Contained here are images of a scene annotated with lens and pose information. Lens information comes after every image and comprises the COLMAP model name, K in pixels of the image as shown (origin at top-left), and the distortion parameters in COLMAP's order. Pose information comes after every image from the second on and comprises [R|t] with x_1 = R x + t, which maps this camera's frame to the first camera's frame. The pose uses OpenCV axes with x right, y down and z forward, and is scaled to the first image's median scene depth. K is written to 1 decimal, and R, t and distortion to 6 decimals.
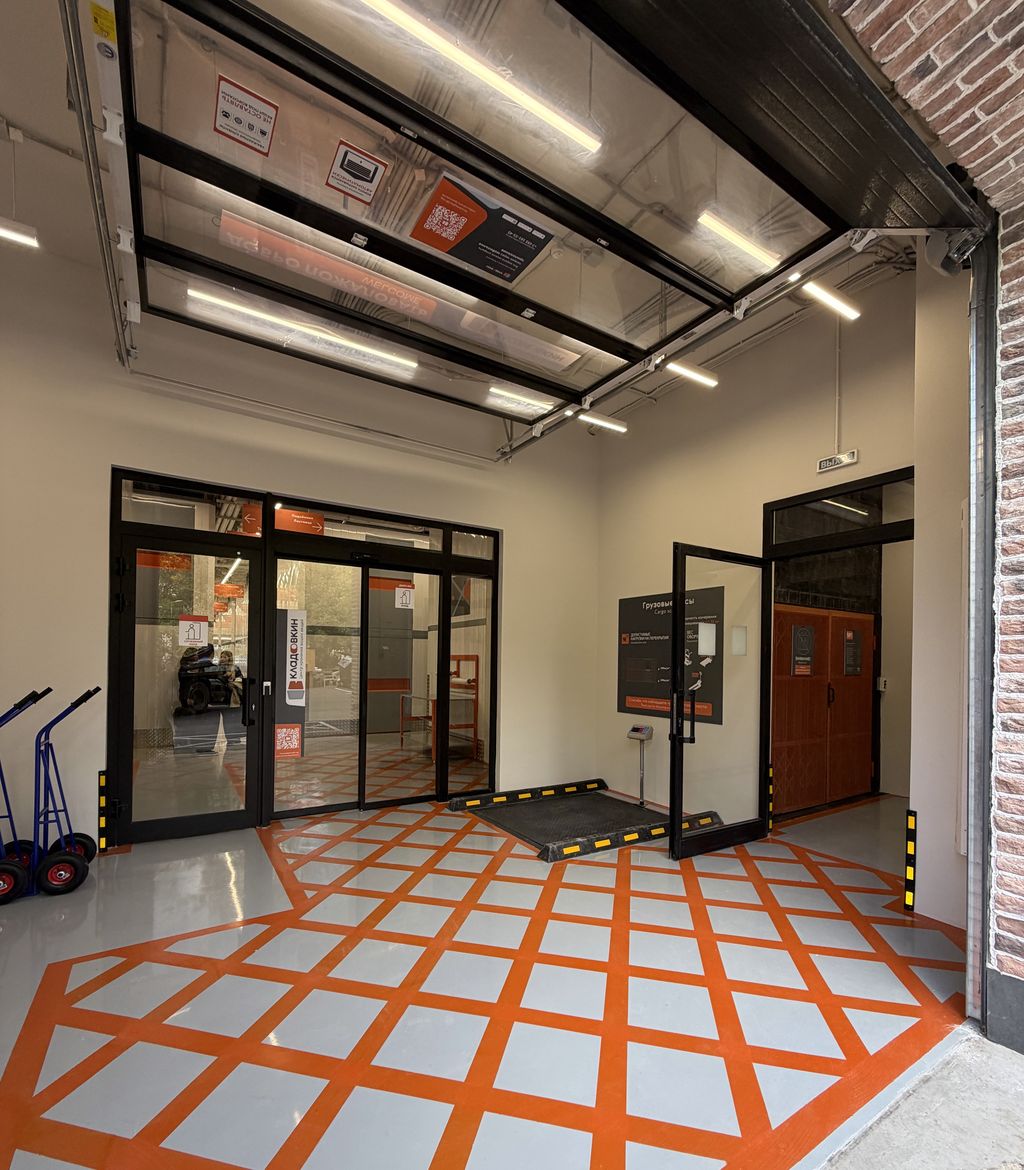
lens RADIAL K [[540.0, 0, 513.0], [0, 540.0, 659.7], [0, 0, 1]] dist [-0.002189, -0.000006]
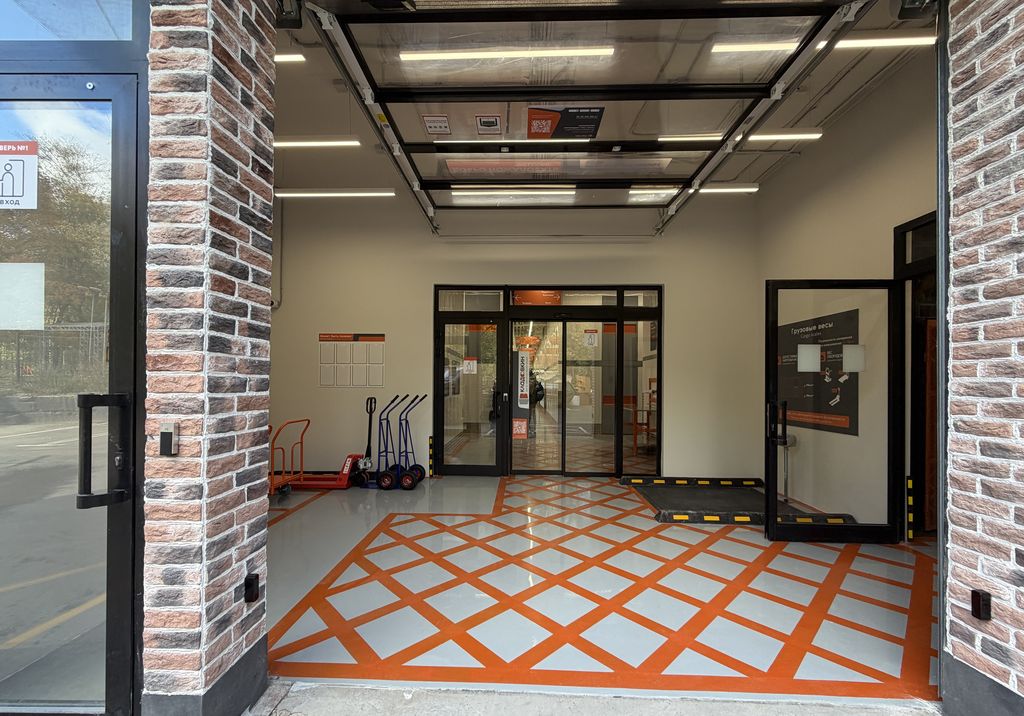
lens RADIAL K [[406.2, 0, 510.8], [0, 406.2, 381.0], [0, 0, 1]] dist [-0.000384, 0.000149]
pose [[0.828069, -0.011651, -0.560505, 0.354025], [0.005938, 0.999910, -0.012012, 0.020050], [0.560595, 0.006619, 0.828064, -0.094382]]
